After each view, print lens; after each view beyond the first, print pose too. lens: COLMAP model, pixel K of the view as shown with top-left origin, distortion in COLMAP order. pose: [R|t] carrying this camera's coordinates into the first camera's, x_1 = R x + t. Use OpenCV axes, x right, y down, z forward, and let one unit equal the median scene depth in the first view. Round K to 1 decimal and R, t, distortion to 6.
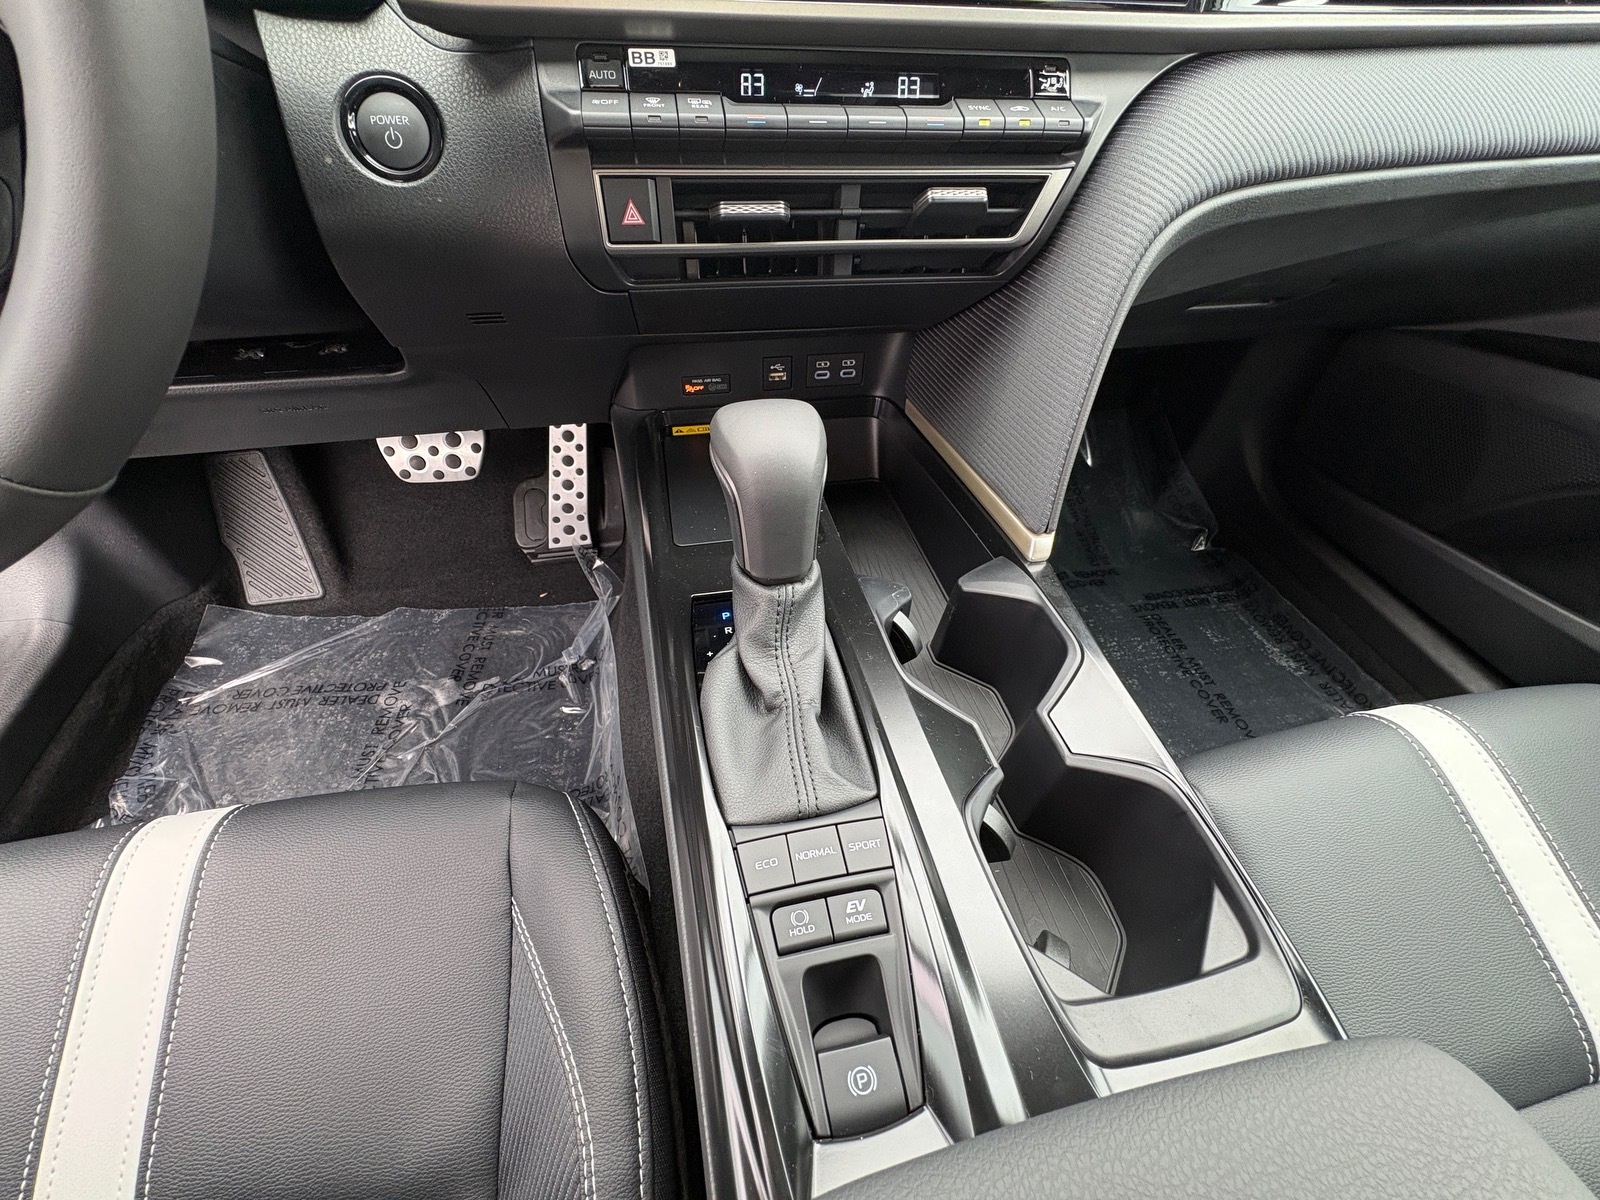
lens RADIAL K [[636.0, 0, 801.5], [0, 636.0, 604.9], [0, 0, 1]] dist [-0.000843, 0.000565]
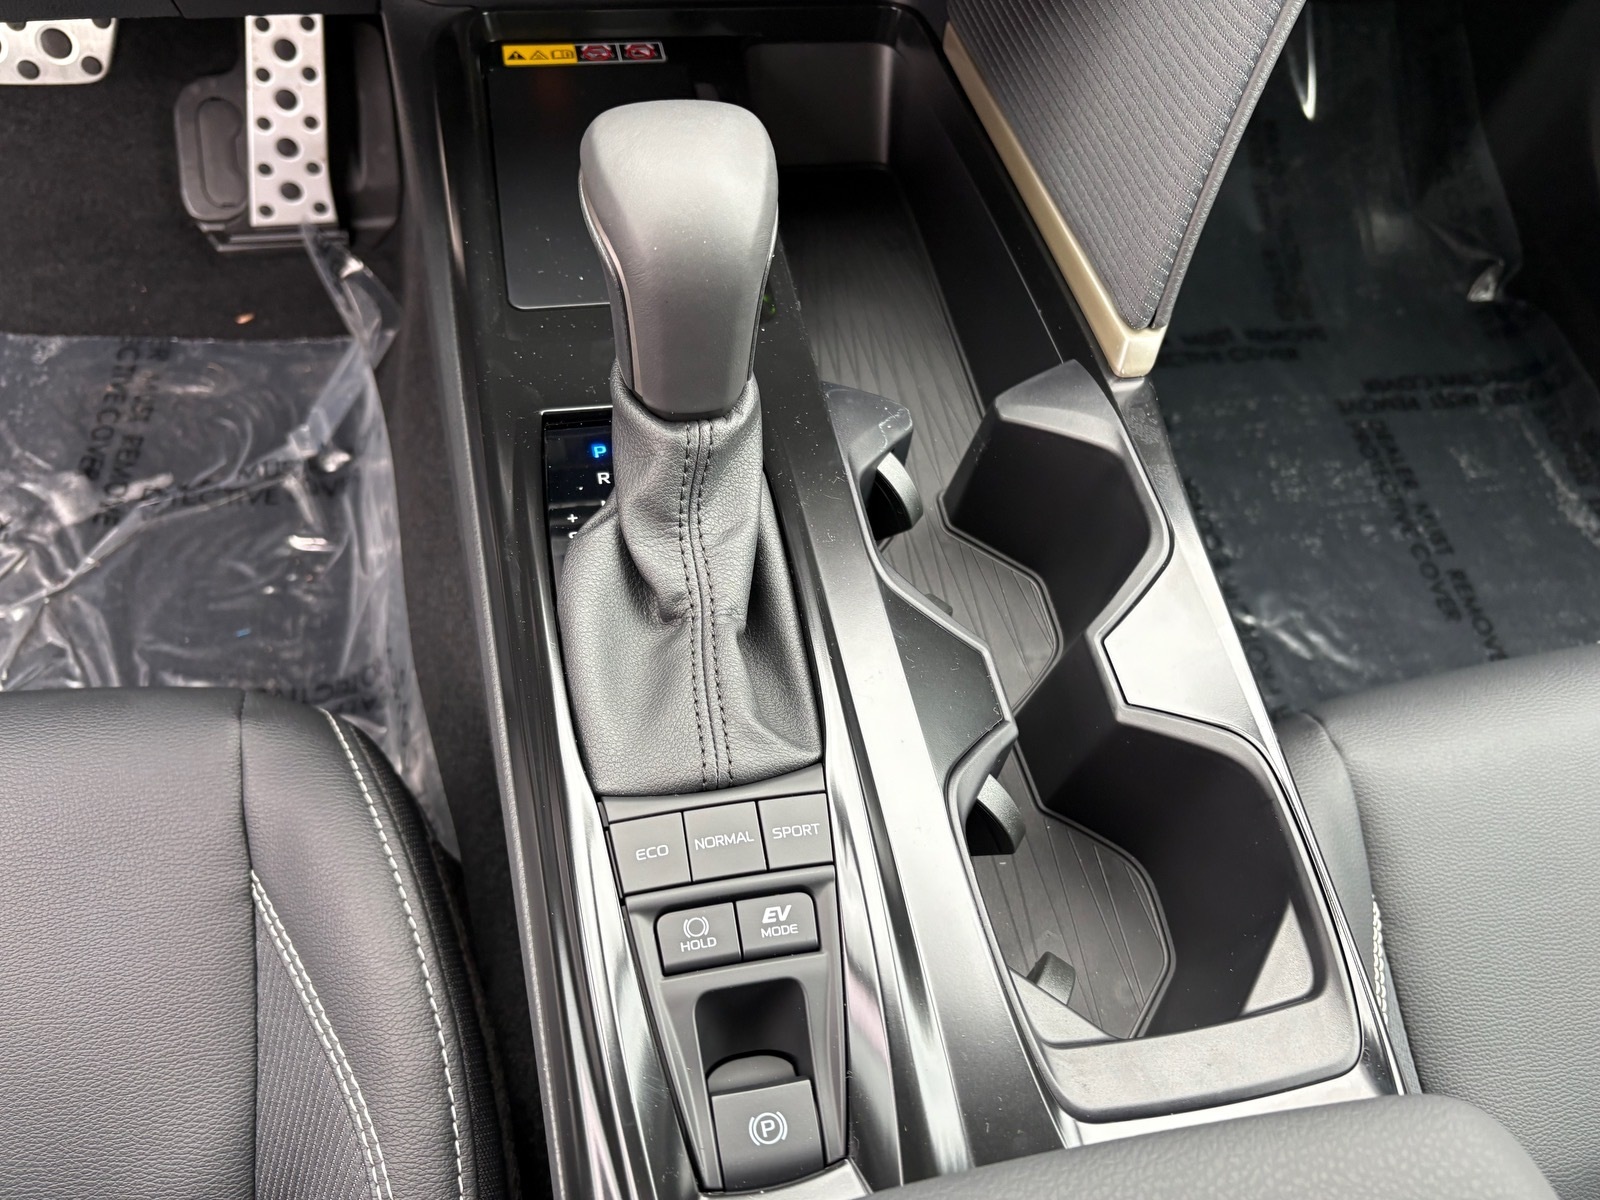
lens RADIAL K [[1245.2, 0, 800.0], [0, 1245.2, 600.0], [0, 0, 1]] dist [0.008236, -0.003198]
pose [[0.997249, 0.049150, 0.055480, 0.011459], [-0.060375, 0.972864, 0.223361, -0.117440], [-0.042996, -0.226096, 0.973156, -0.180104]]
